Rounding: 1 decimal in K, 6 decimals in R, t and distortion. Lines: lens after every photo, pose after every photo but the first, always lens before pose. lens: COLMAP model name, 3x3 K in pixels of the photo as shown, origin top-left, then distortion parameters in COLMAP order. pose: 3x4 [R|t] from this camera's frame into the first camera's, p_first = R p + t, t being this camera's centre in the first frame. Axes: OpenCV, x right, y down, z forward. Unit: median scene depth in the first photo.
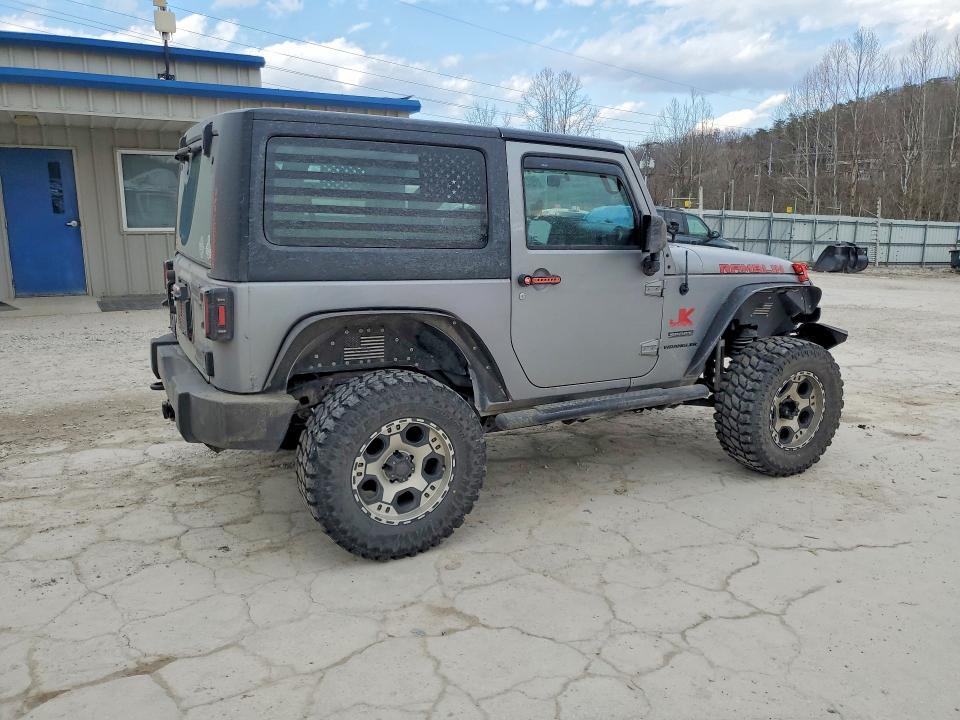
lens RADIAL K [[763.0, 0, 480.8], [0, 763.0, 356.8], [0, 0, 1]] dist [0.019608, -0.009323]
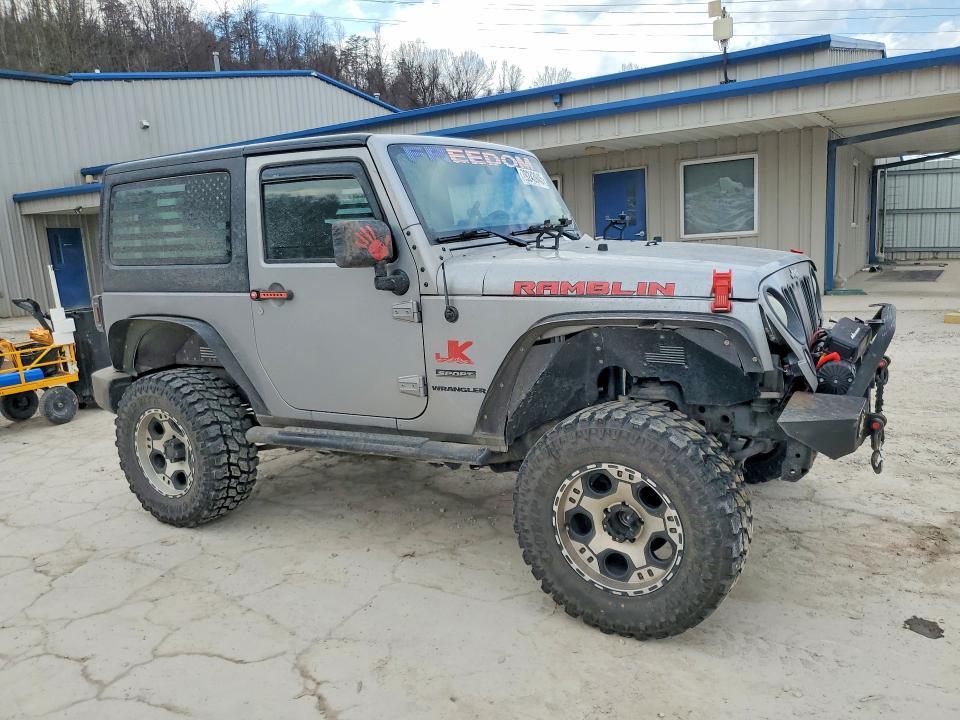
lens RADIAL K [[773.1, 0, 478.7], [0, 773.1, 362.7], [0, 0, 1]] dist [0.038365, -0.003663]
pose [[0.497250, 0.104935, -0.861238, 1.088520], [-0.103084, 0.992773, 0.061444, -0.105322], [0.861462, 0.058227, 0.504473, 0.749429]]
